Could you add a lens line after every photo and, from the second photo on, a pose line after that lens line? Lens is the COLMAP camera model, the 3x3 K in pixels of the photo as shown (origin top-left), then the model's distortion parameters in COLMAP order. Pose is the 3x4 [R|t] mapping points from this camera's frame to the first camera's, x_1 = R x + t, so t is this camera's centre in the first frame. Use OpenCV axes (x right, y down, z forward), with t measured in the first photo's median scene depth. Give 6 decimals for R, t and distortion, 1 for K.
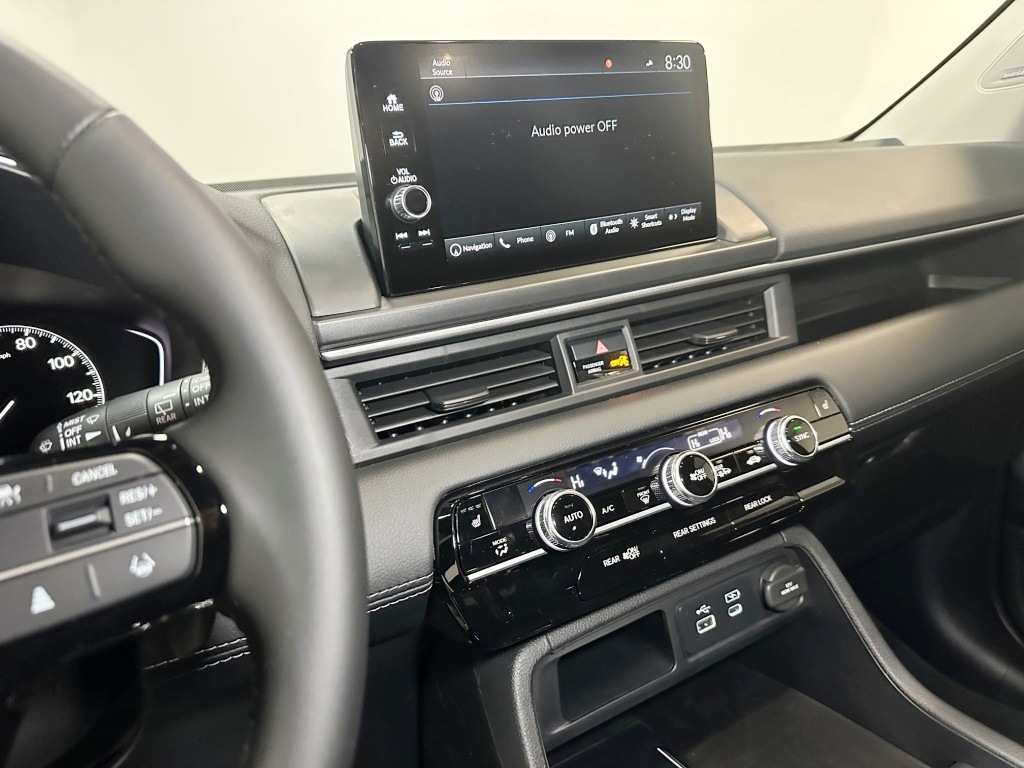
lens RADIAL K [[718.9, 0, 495.7], [0, 718.9, 386.6], [0, 0, 1]] dist [0.053288, -0.077602]
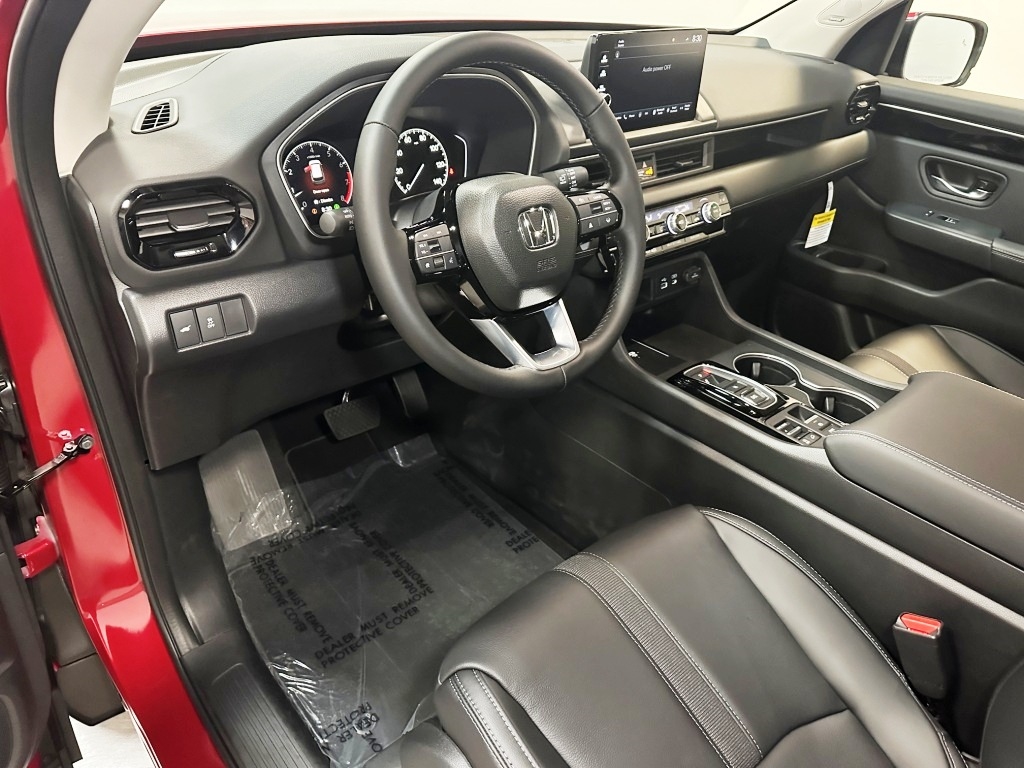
lens RADIAL K [[718.9, 0, 495.7], [0, 718.9, 386.6], [0, 0, 1]] dist [0.053288, -0.077602]
pose [[0.967972, 0.030856, 0.249154, -0.947365], [-0.103000, 0.953861, 0.282028, 0.021064], [-0.228956, -0.298659, 0.926489, -1.368678]]
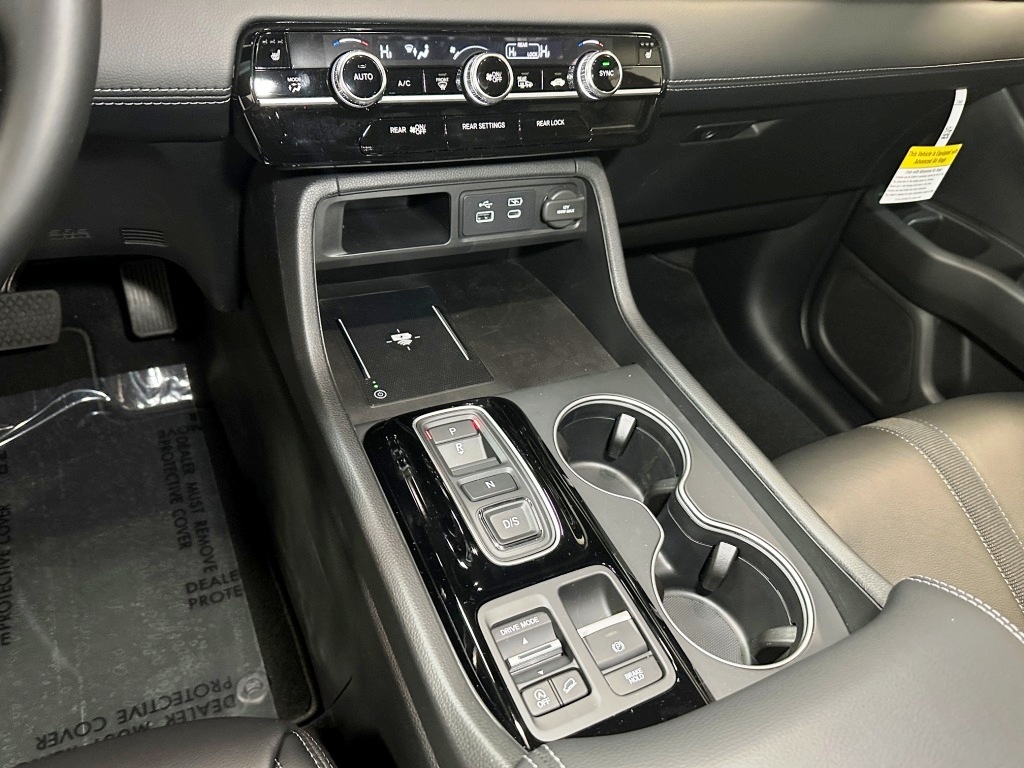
lens RADIAL K [[718.9, 0, 495.7], [0, 718.9, 386.6], [0, 0, 1]] dist [0.053288, -0.077602]
pose [[0.965350, 0.229568, 0.124085, 0.240167], [-0.260949, 0.852819, 0.452333, 0.021718], [-0.001980, -0.469039, 0.883175, -0.212589]]
